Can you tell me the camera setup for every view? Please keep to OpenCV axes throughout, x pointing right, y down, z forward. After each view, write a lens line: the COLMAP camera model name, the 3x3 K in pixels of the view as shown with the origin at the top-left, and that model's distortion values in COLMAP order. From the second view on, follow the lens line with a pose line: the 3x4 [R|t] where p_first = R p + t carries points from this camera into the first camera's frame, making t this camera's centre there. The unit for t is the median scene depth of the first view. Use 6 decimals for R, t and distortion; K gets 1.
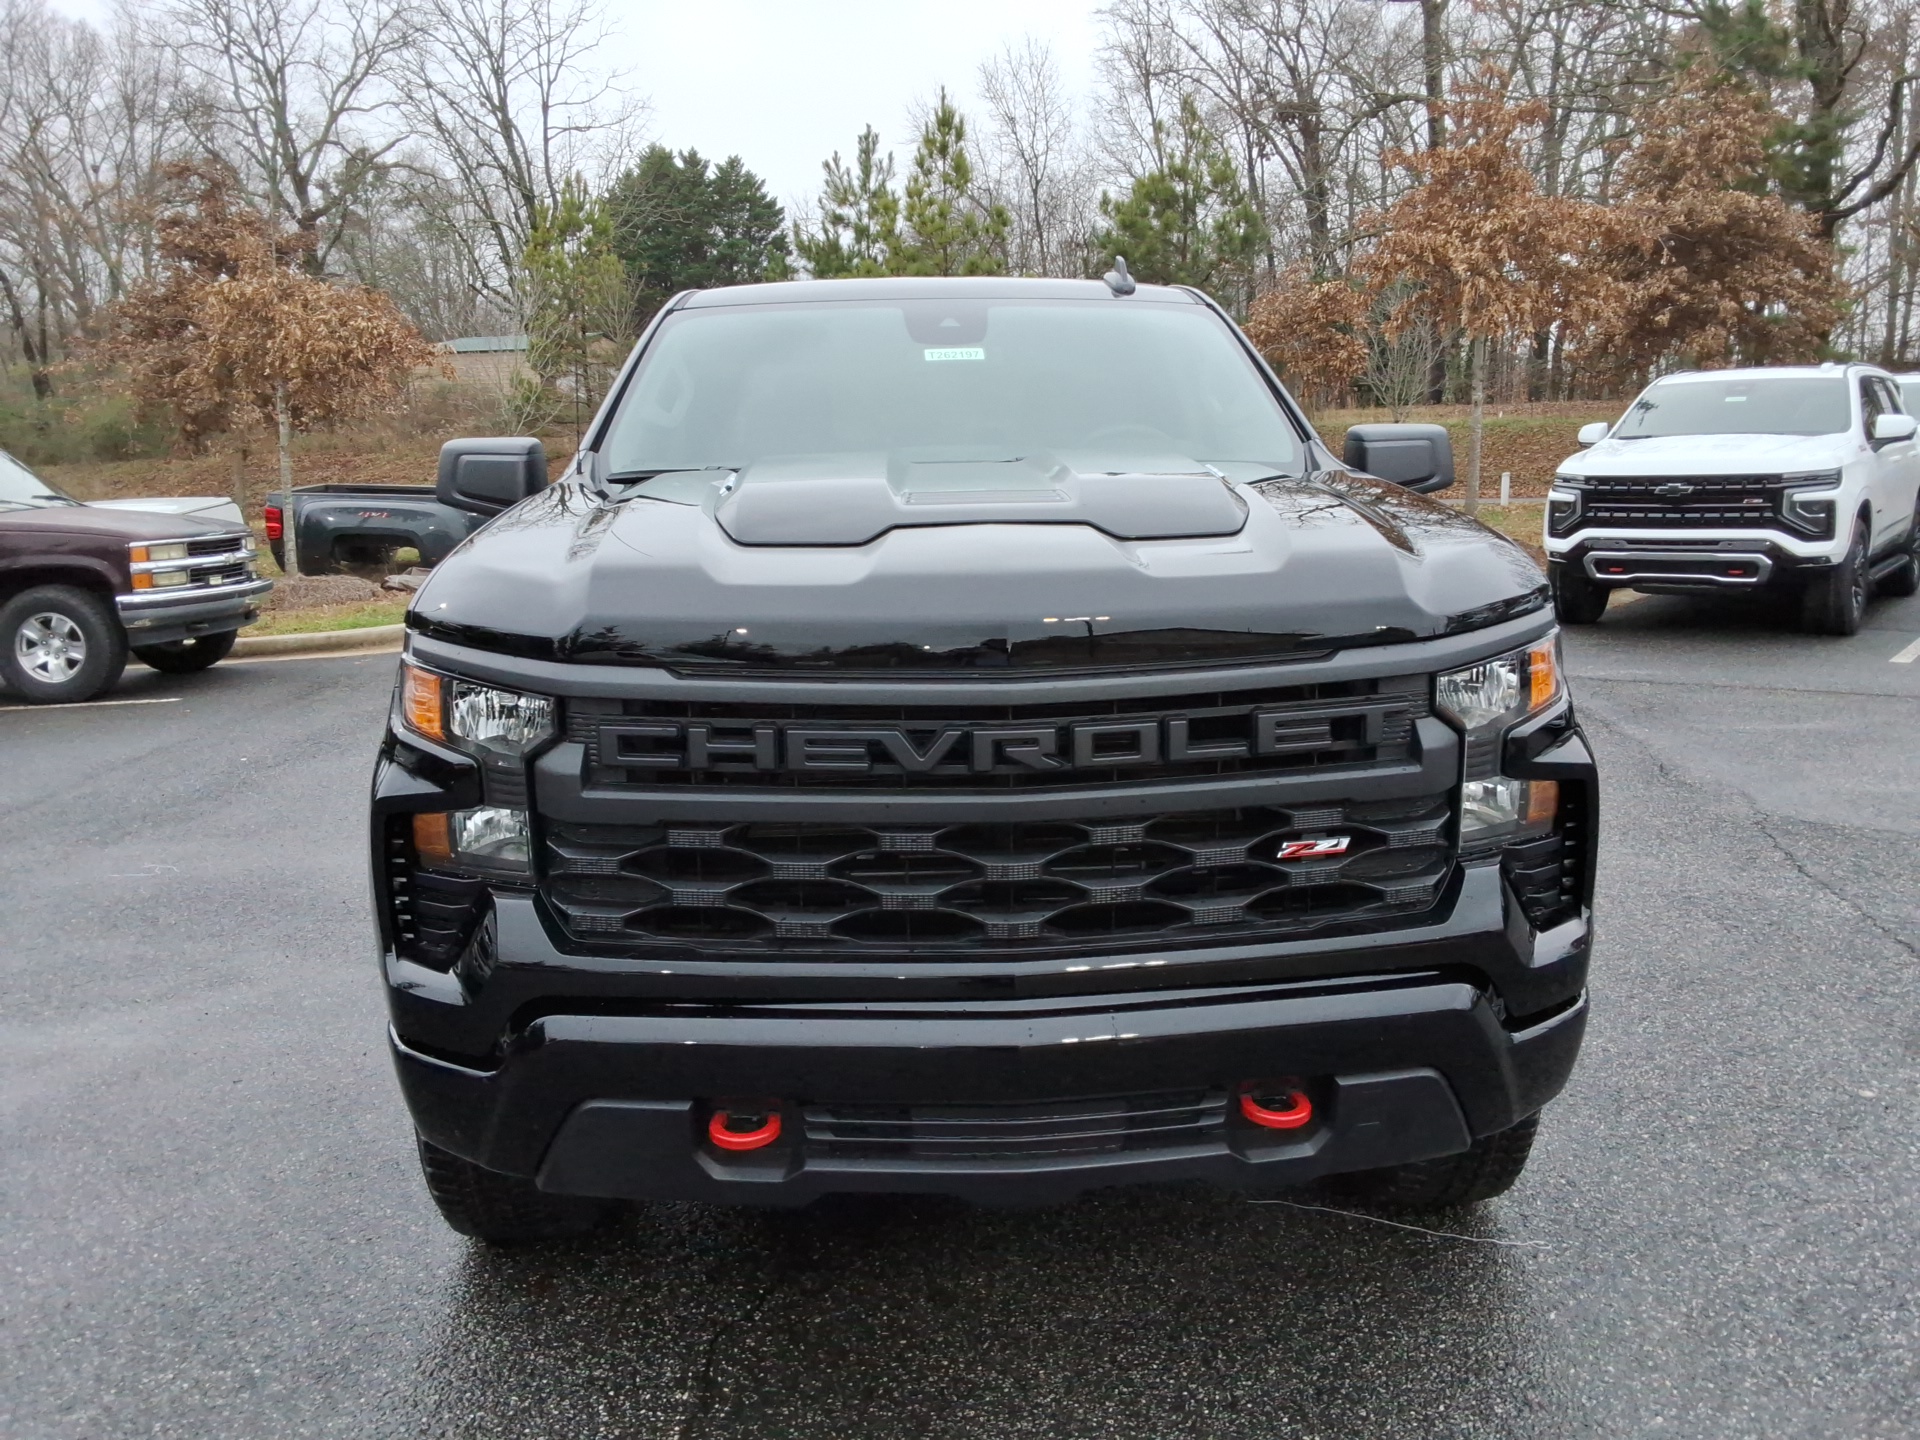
lens RADIAL K [[1551.8, 0, 975.4], [0, 1551.8, 724.4], [0, 0, 1]] dist [0.087689, -0.137532]
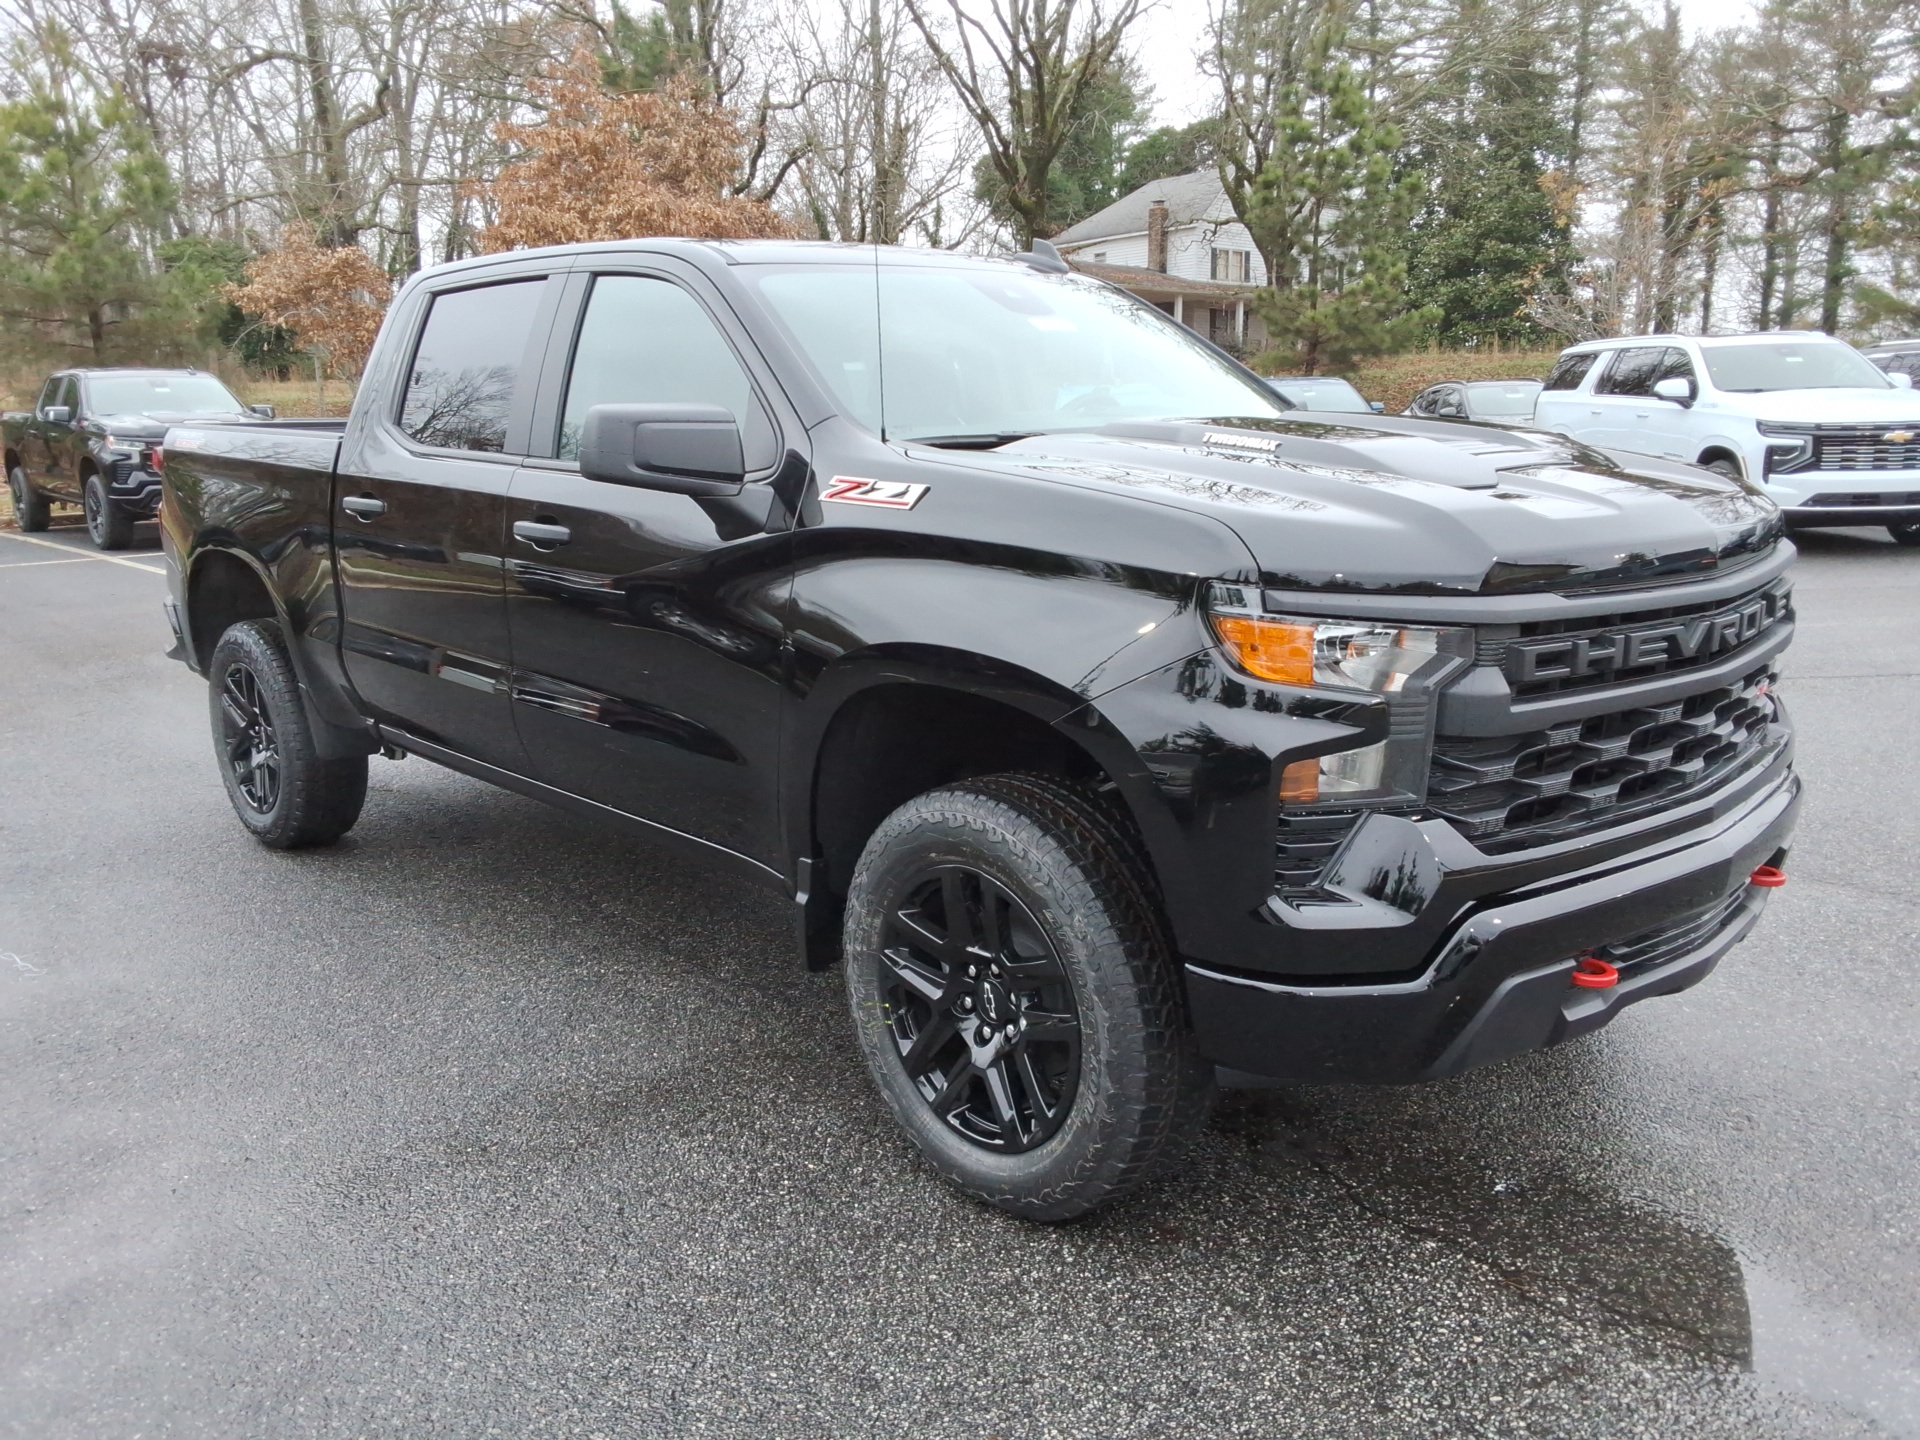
lens RADIAL K [[1551.8, 0, 970.9], [0, 1551.8, 718.2], [0, 0, 1]] dist [0.087689, -0.137532]
pose [[0.755693, -0.120278, 0.643786, -0.206400], [0.113982, 0.992144, 0.051567, -0.008453], [-0.644931, 0.034411, 0.763466, 0.061742]]
